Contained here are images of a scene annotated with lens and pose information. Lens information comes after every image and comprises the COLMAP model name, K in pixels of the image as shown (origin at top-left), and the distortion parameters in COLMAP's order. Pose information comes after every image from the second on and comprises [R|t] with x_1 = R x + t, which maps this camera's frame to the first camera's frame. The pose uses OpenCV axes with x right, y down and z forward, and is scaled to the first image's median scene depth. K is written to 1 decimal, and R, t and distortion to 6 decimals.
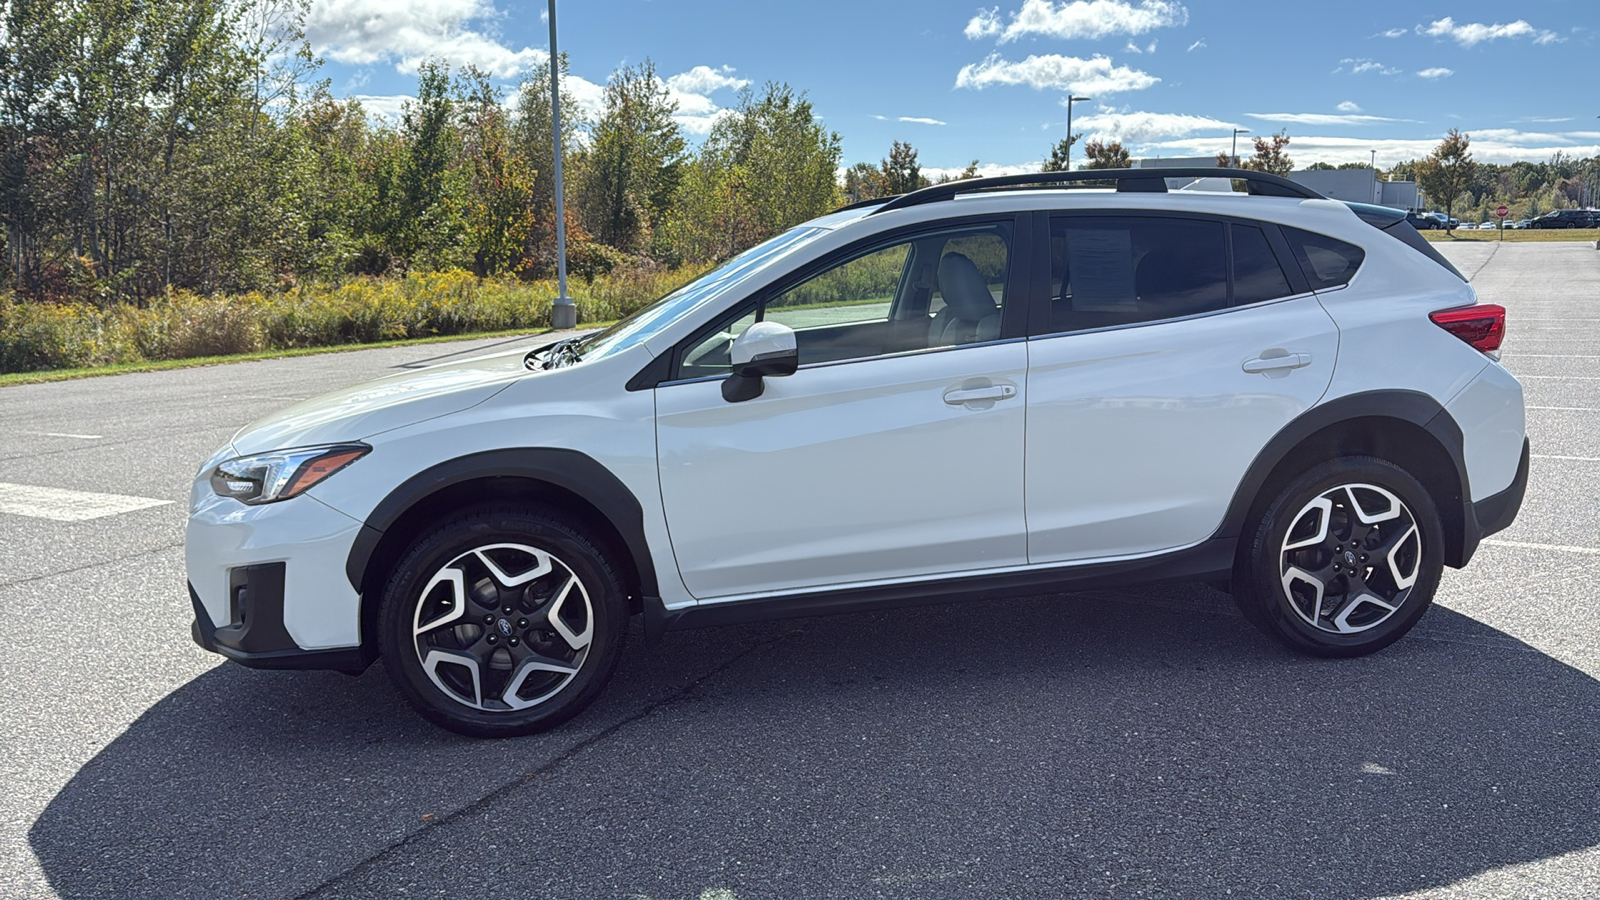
lens RADIAL K [[1268.8, 0, 828.7], [0, 1268.8, 444.8], [0, 0, 1]] dist [0.110886, -0.170399]
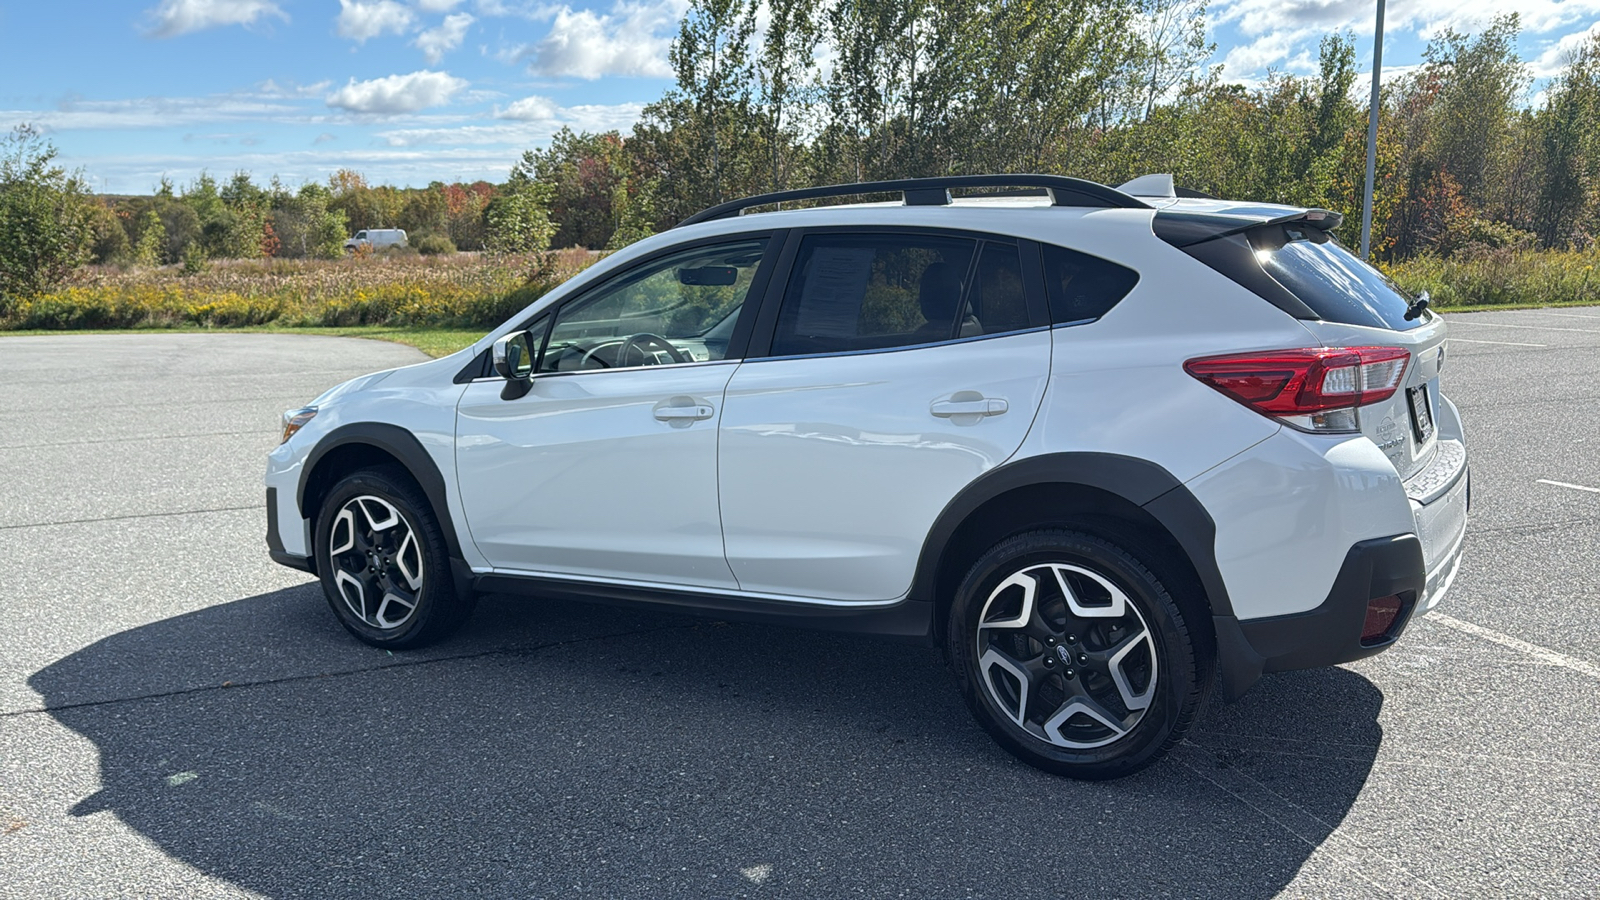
lens RADIAL K [[1268.8, 0, 841.5], [0, 1268.8, 460.5], [0, 0, 1]] dist [0.110886, -0.170399]
pose [[0.748825, 0.110526, -0.653487, 0.821564], [-0.091445, 0.993796, 0.063297, -0.072695], [0.656429, 0.012360, 0.754287, 0.301484]]
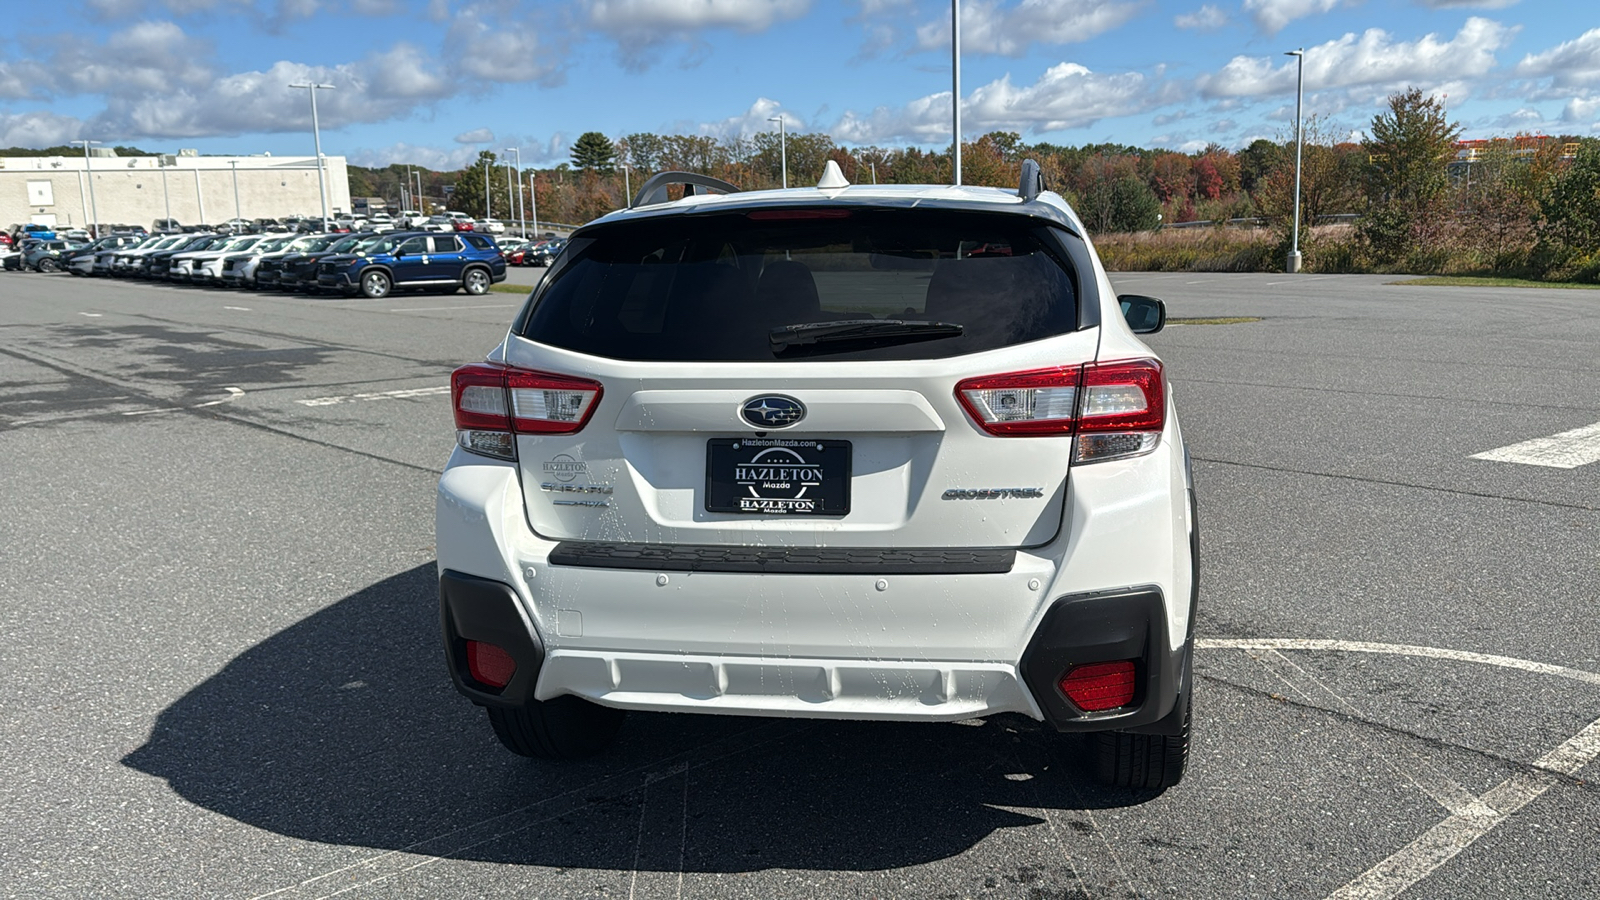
lens RADIAL K [[1268.8, 0, 829.5], [0, 1268.8, 460.5], [0, 0, 1]] dist [0.110886, -0.170399]
pose [[-0.344865, 0.186479, -0.919942, 1.124147], [-0.111798, 0.964930, 0.237509, -0.251865], [0.931971, 0.184756, -0.311923, 1.448878]]
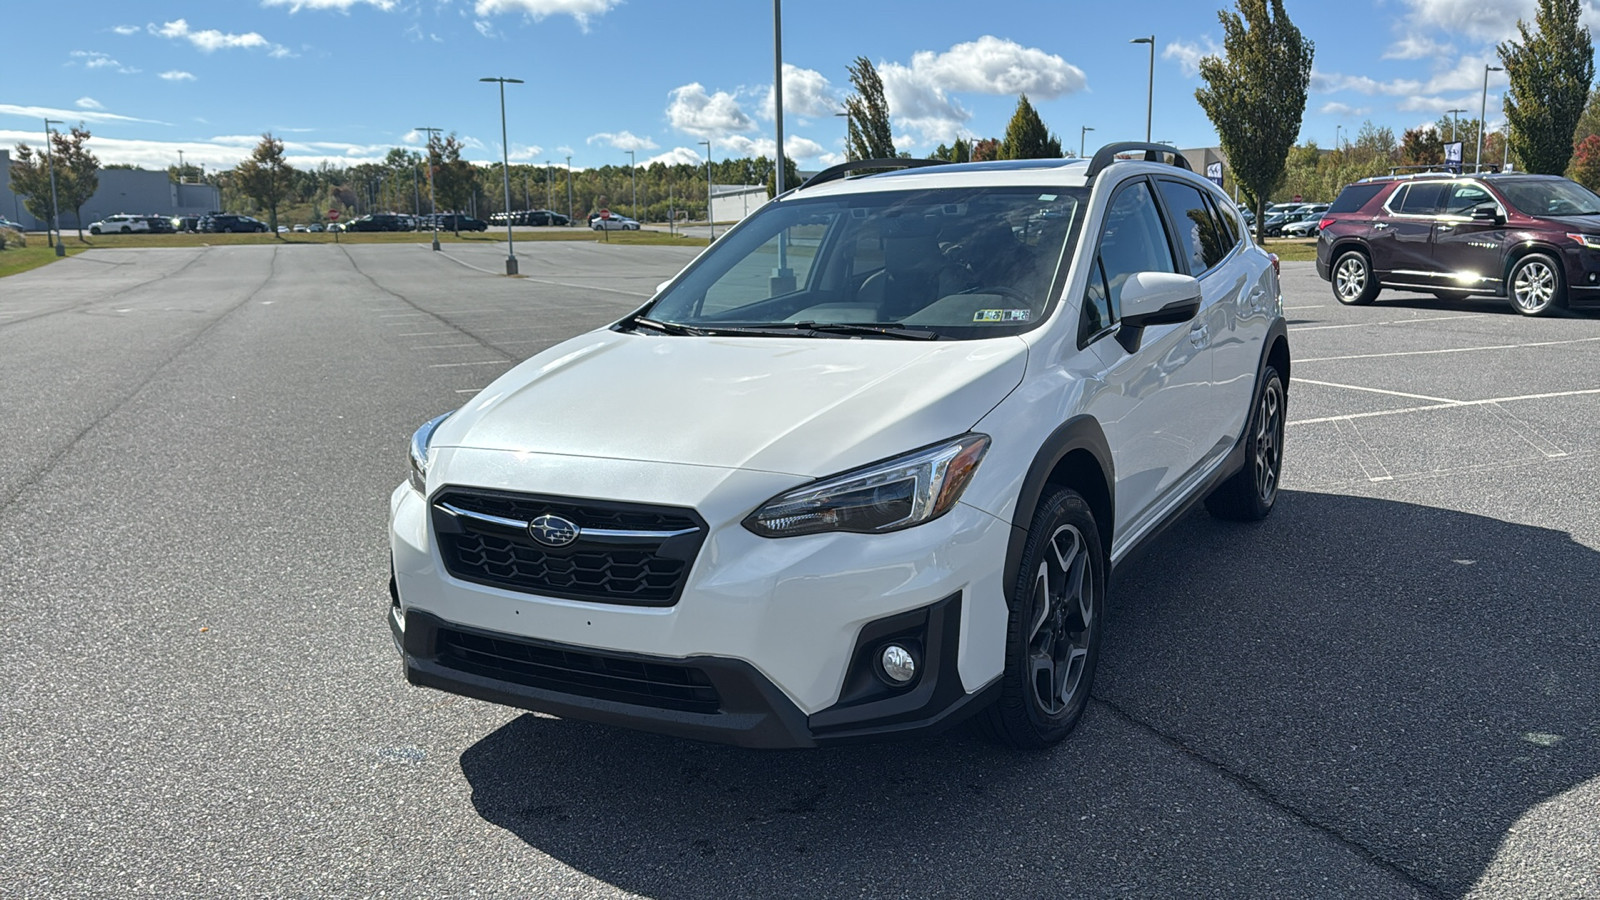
lens RADIAL K [[1268.8, 0, 830.9], [0, 1268.8, 485.5], [0, 0, 1]] dist [0.110886, -0.170399]
pose [[0.643882, -0.151274, 0.750021, -0.912030], [0.130975, 0.987583, 0.086749, -0.044474], [-0.753831, 0.042379, 0.655700, 0.470769]]
